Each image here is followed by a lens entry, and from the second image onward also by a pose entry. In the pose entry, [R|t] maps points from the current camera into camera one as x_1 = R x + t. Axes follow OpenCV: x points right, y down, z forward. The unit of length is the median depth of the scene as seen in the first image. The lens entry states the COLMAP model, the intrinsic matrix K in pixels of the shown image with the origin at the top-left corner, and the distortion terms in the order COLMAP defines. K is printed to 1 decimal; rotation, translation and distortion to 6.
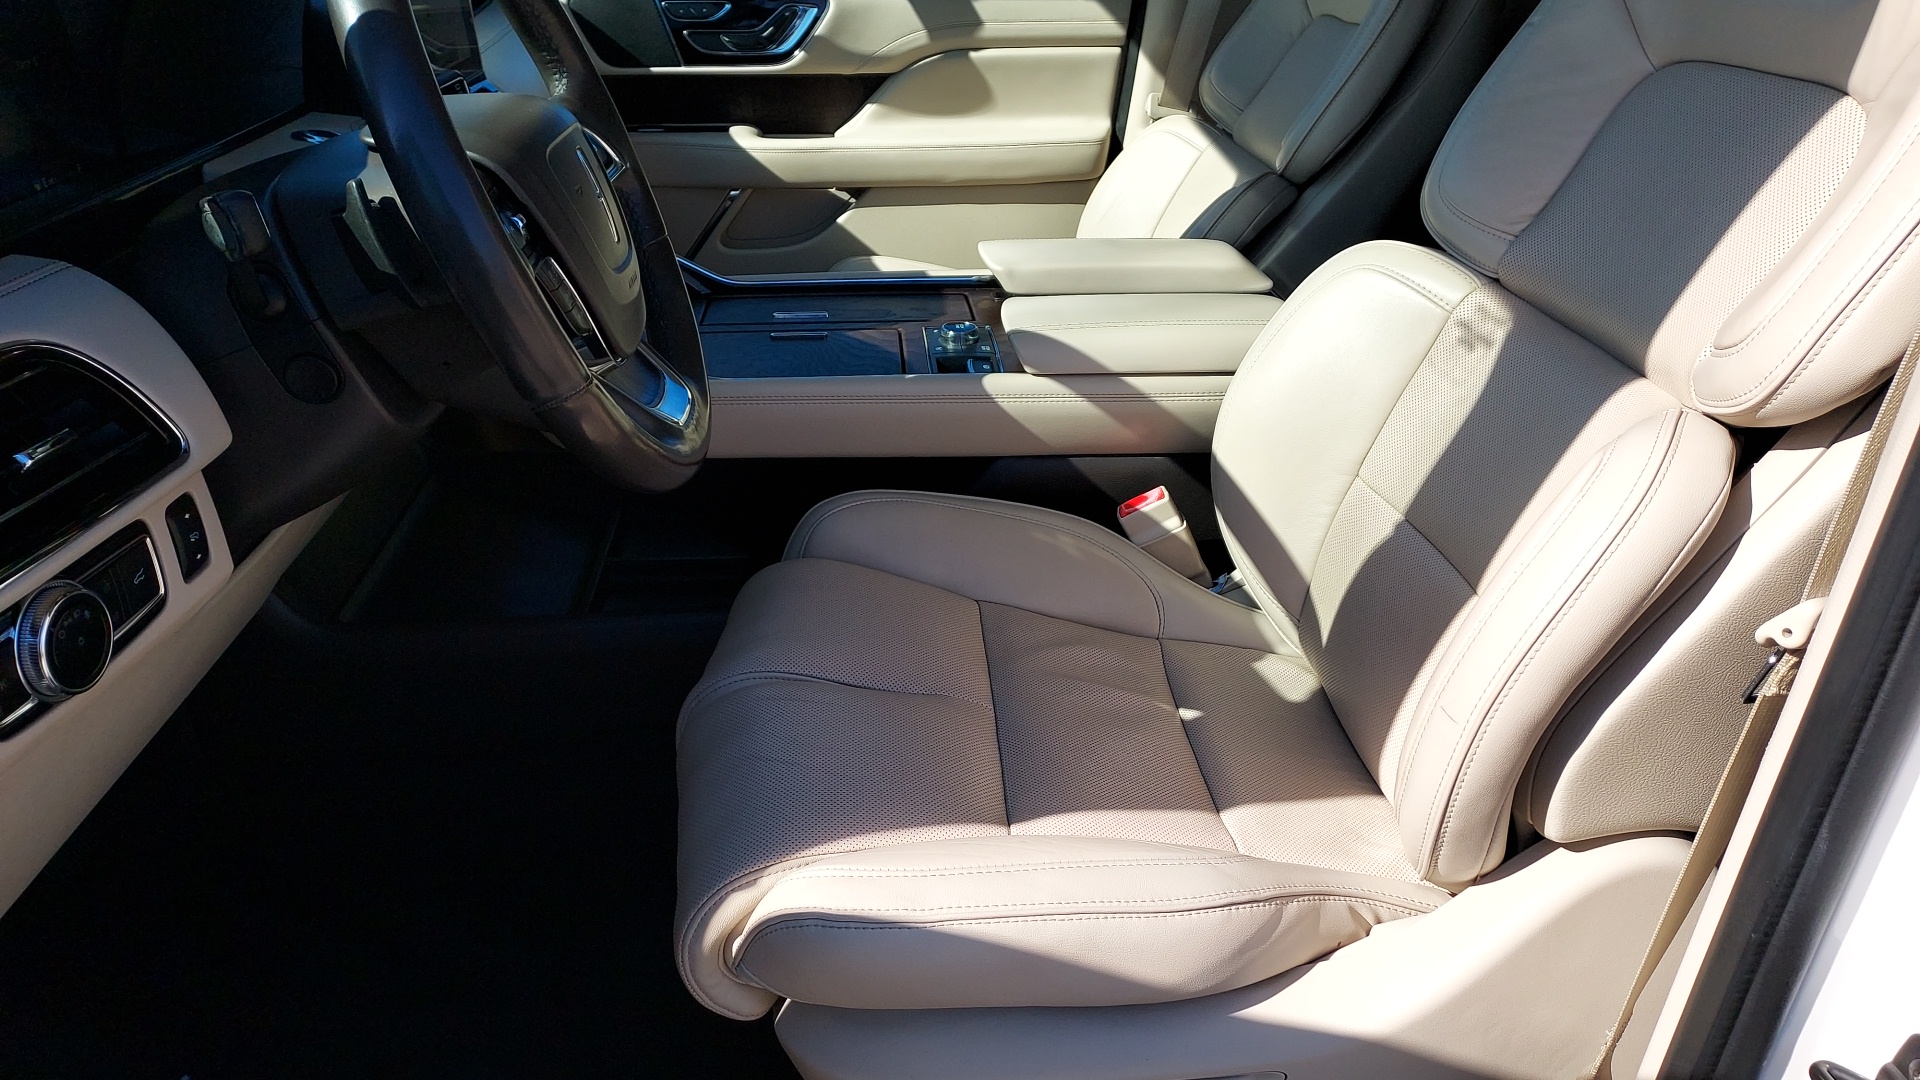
lens RADIAL K [[1367.1, 0, 992.8], [0, 1367.1, 550.0], [0, 0, 1]] dist [0.086120, -0.090762]
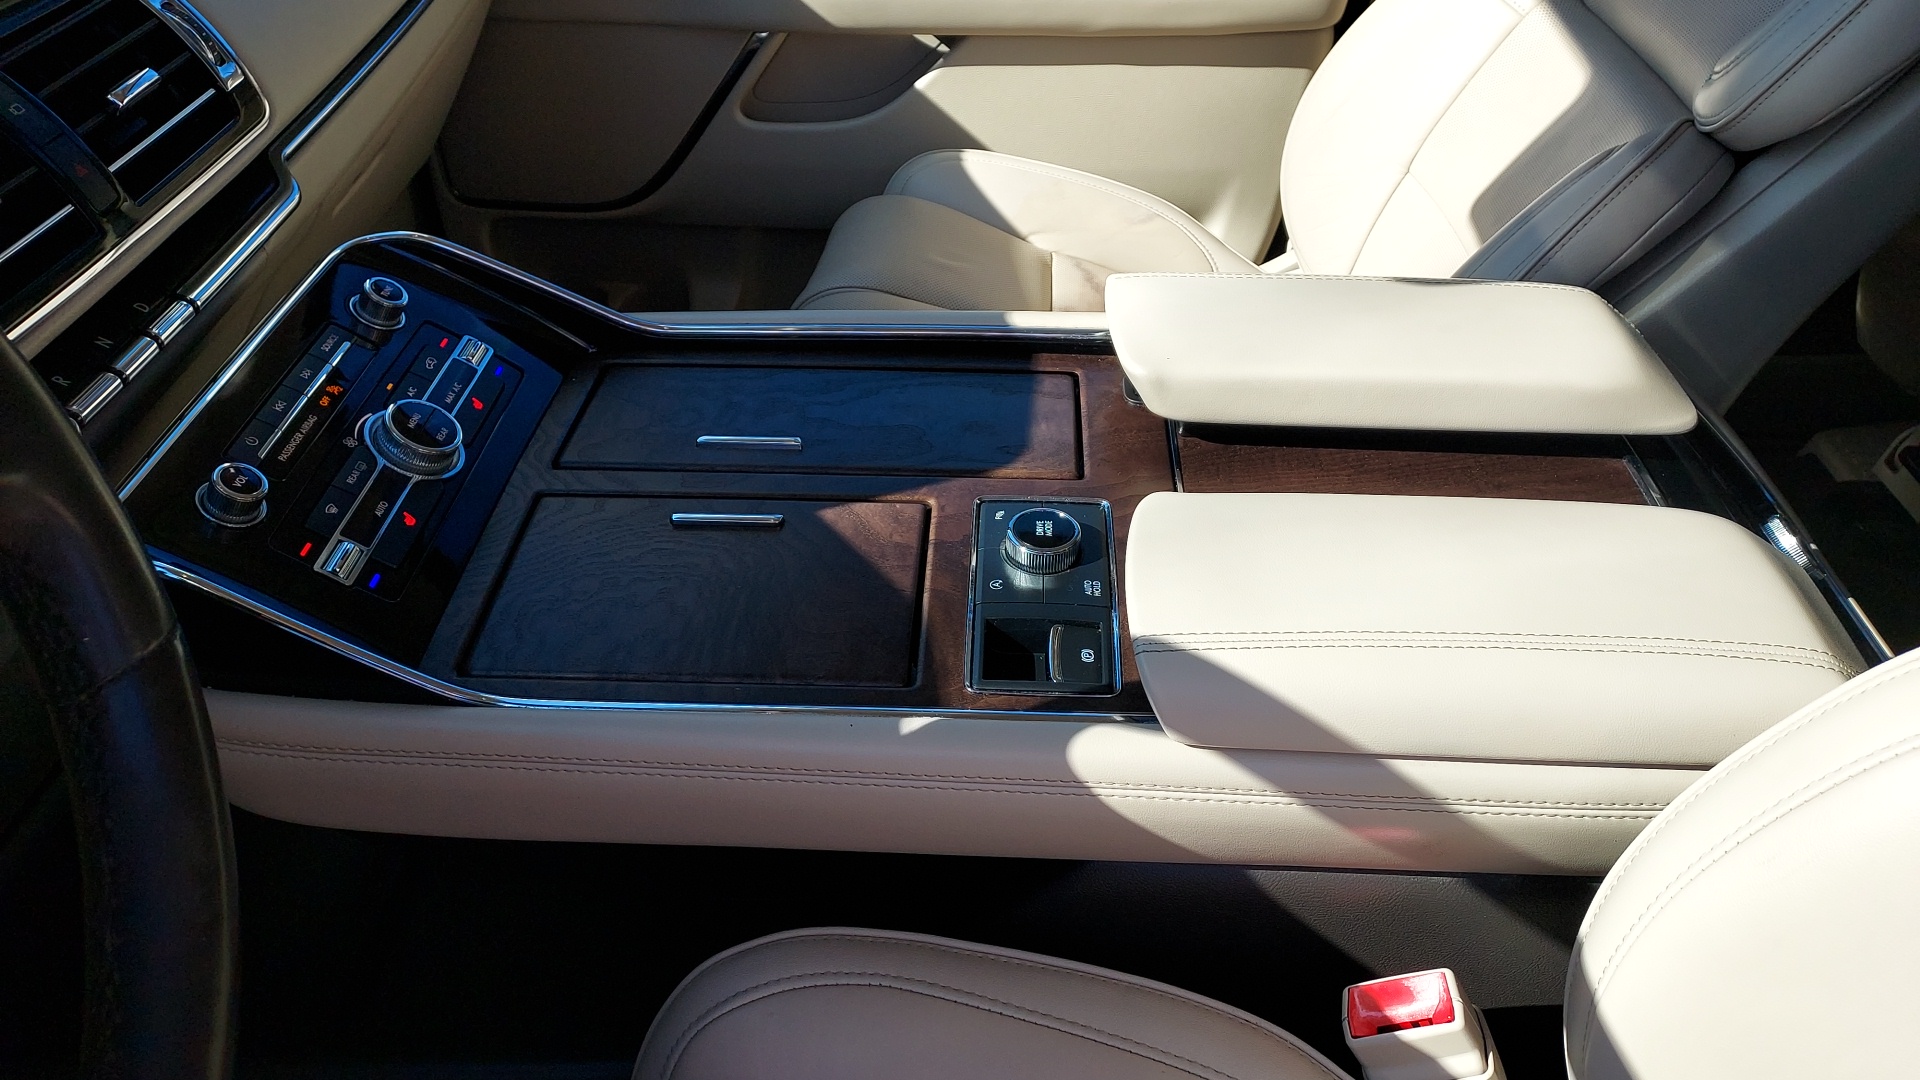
lens RADIAL K [[1393.7, 0, 991.8], [0, 1393.7, 549.1], [0, 0, 1]] dist [0.019744, -0.005263]
pose [[0.992254, 0.071891, -0.101313, 0.005106], [-0.050471, 0.978489, 0.200028, -0.165099], [0.113514, -0.193365, 0.974538, 0.333111]]
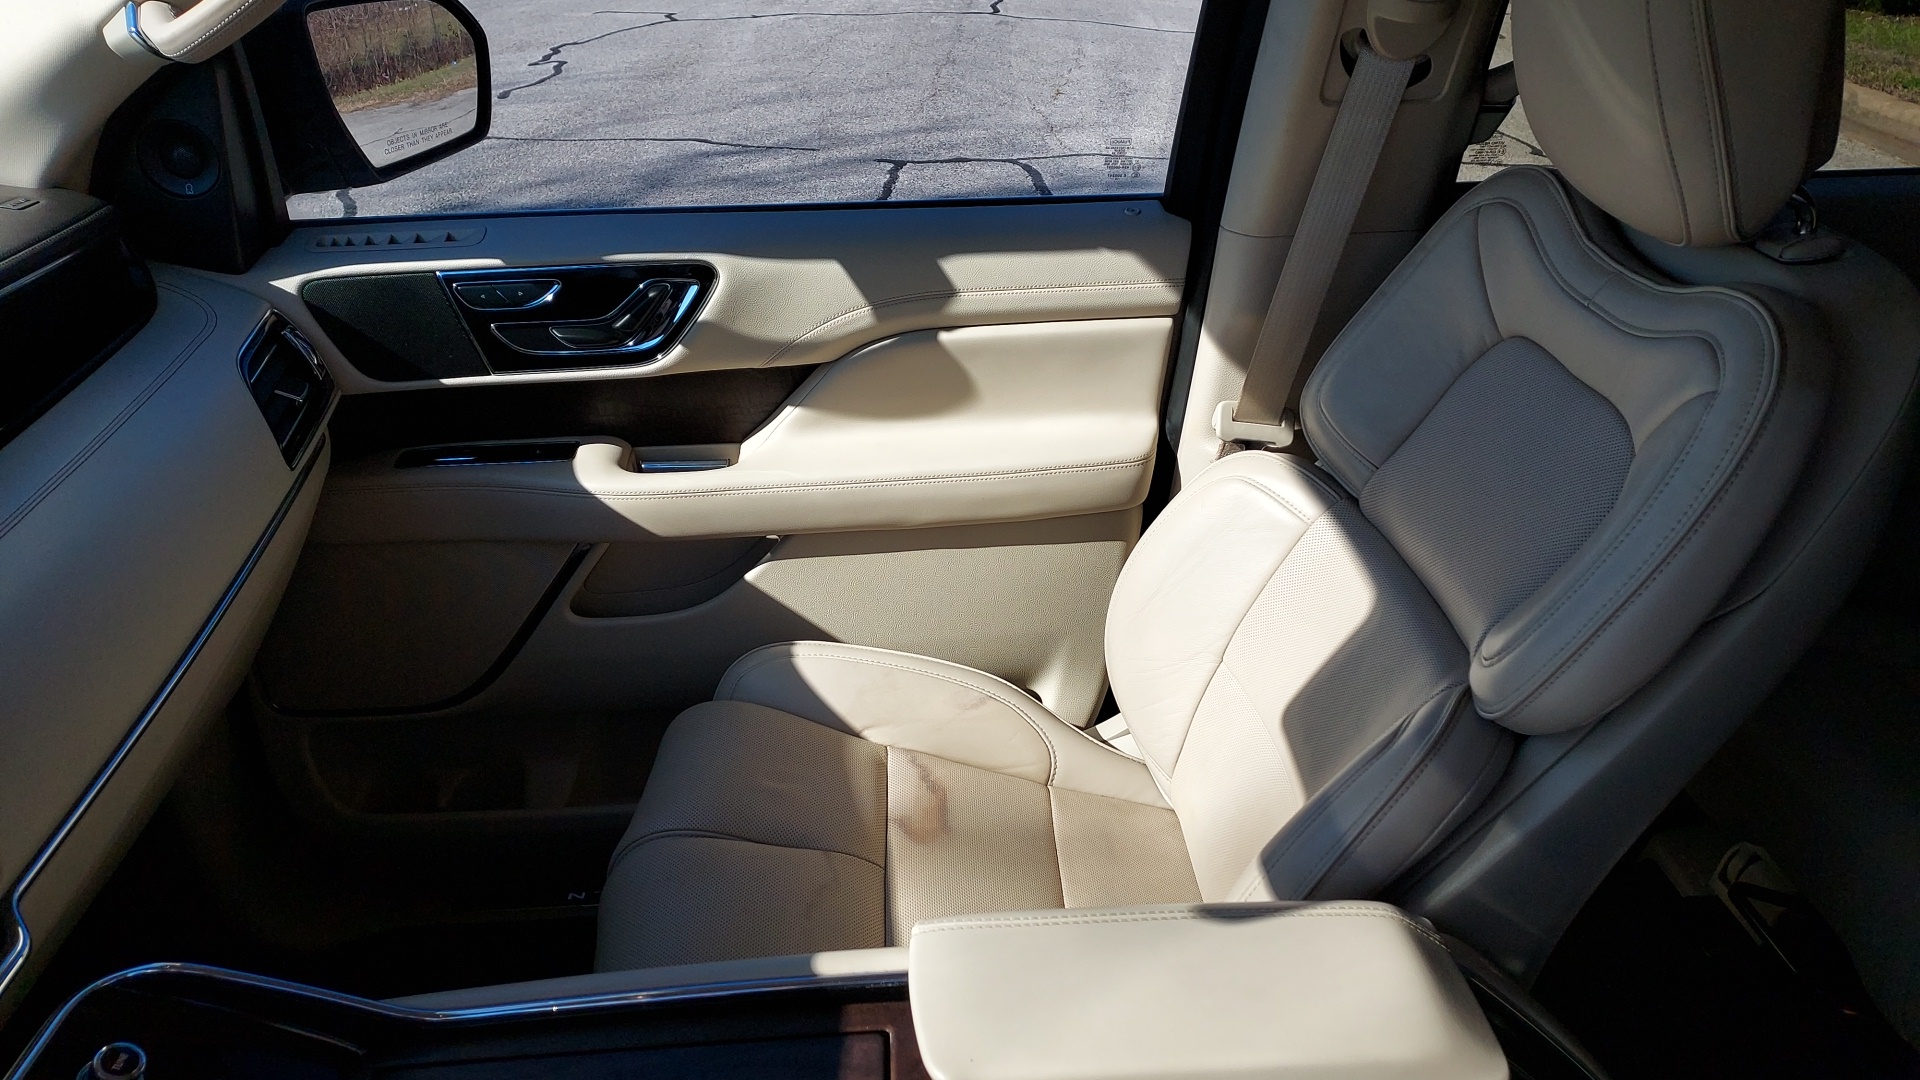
lens RADIAL K [[1367.1, 0, 992.8], [0, 1367.1, 550.0], [0, 0, 1]] dist [0.086120, -0.090762]
pose [[0.999441, -0.012563, -0.030978, 0.027540], [0.013194, 0.999708, 0.020243, -0.274736], [0.030715, -0.020640, 0.999315, 0.357959]]
